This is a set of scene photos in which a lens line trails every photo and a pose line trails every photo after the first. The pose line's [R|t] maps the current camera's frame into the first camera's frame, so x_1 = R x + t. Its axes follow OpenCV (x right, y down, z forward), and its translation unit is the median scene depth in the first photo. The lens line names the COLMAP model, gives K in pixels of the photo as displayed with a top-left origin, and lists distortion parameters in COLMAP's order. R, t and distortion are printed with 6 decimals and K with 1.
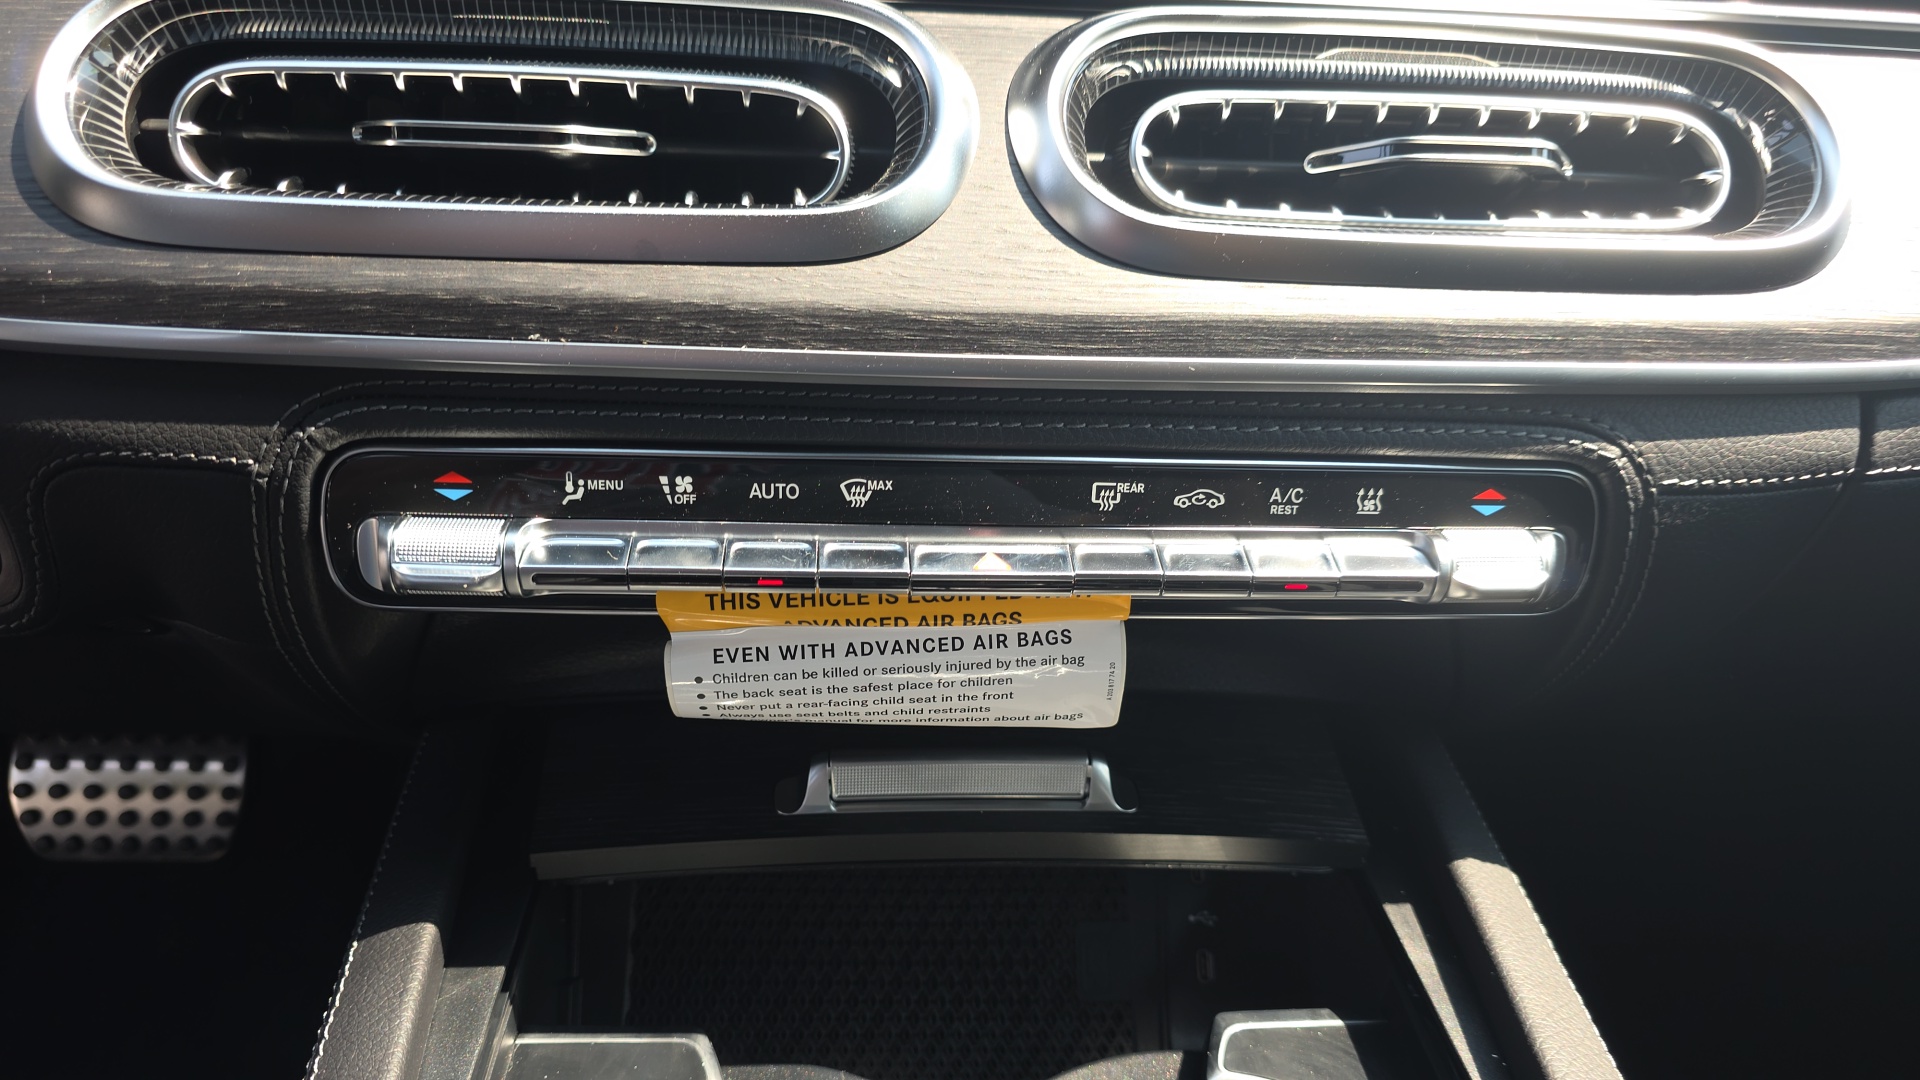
lens RADIAL K [[1322.9, 0, 960.0], [0, 1322.9, 540.0], [0, 0, 1]] dist [0.055240, -0.091147]
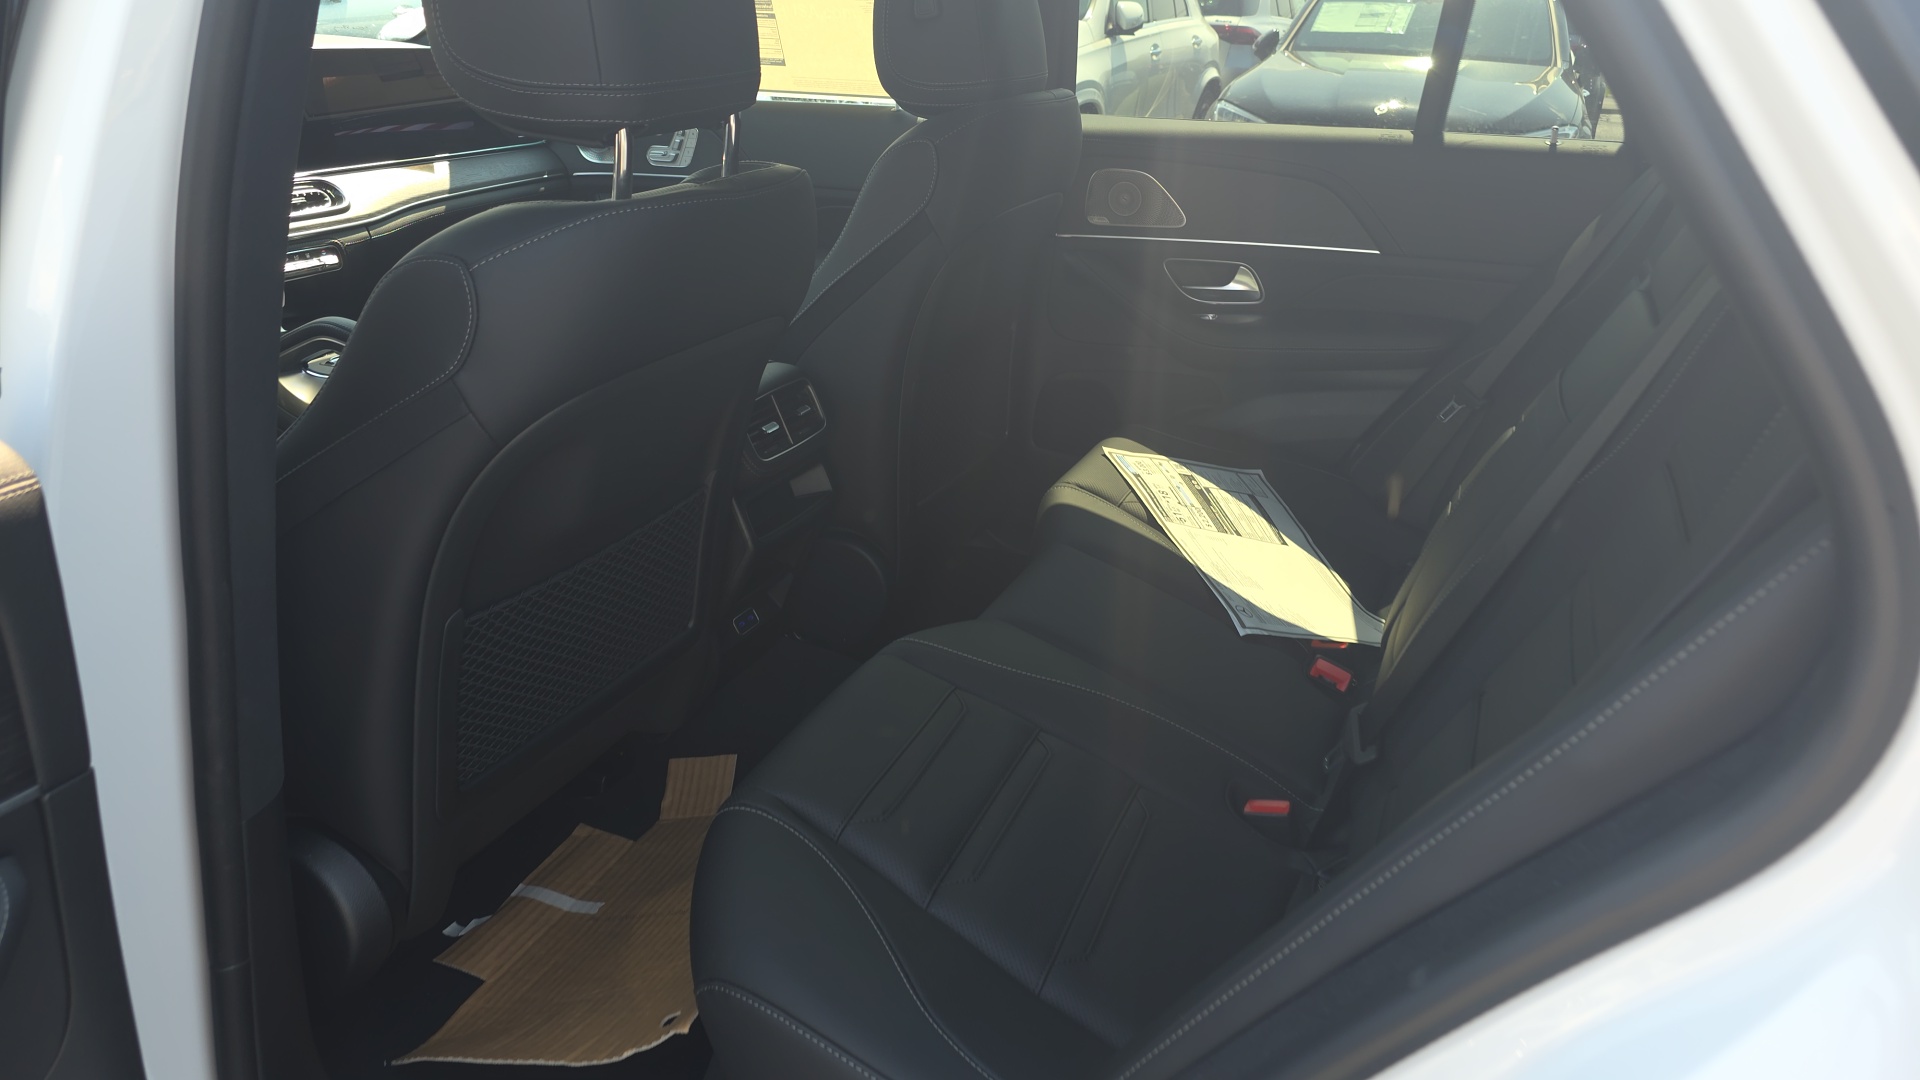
lens RADIAL K [[1306.1, 0, 974.3], [0, 1306.1, 552.0], [0, 0, 1]] dist [0.041058, -0.040075]
pose [[0.471256, -0.379415, 0.796217, -3.730420], [0.406420, 0.894605, 0.185752, 1.361491], [-0.782778, 0.236062, 0.575790, -4.770678]]
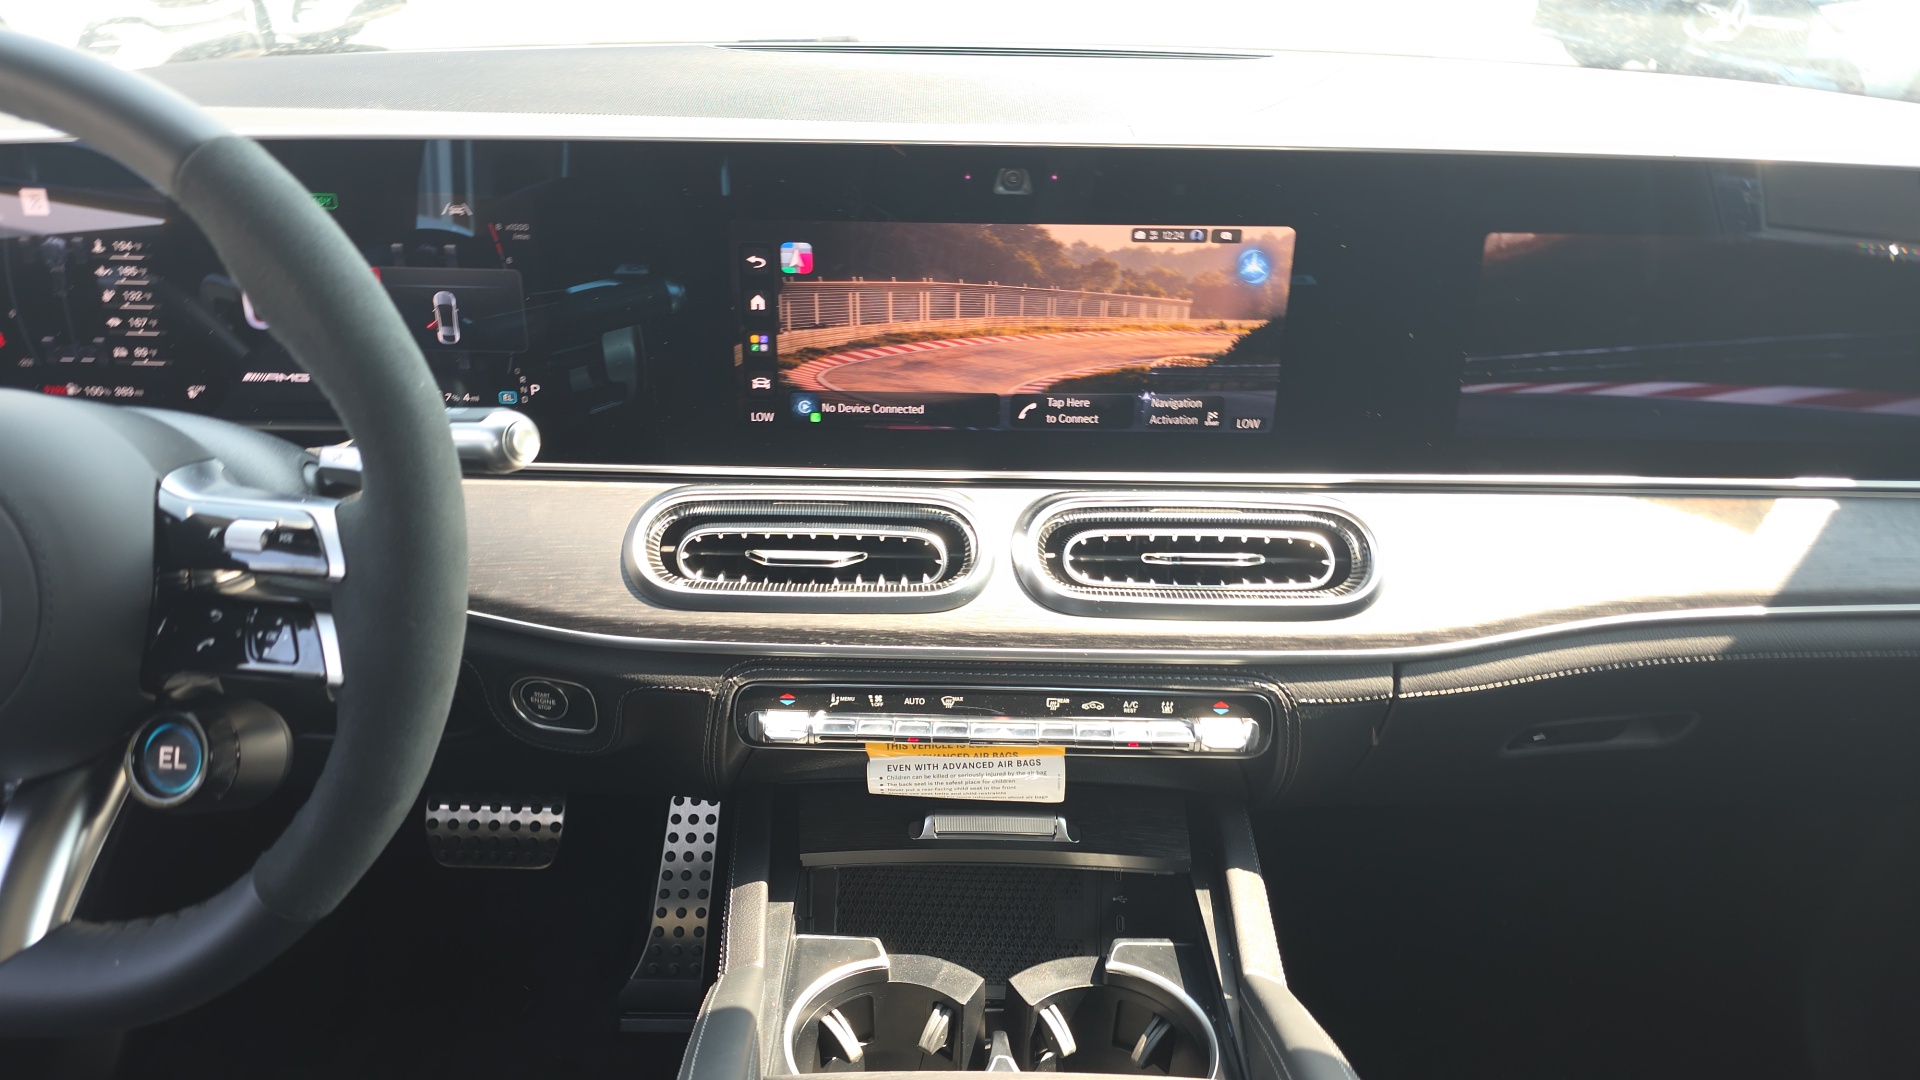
lens RADIAL K [[1302.7, 0, 937.6], [0, 1302.7, 550.5], [0, 0, 1]] dist [0.103497, -0.143614]
pose [[0.996387, 0.003924, -0.084842, 0.099532], [-0.007168, 0.999253, -0.037964, -0.213037], [0.084630, 0.038435, 0.995671, -1.327579]]
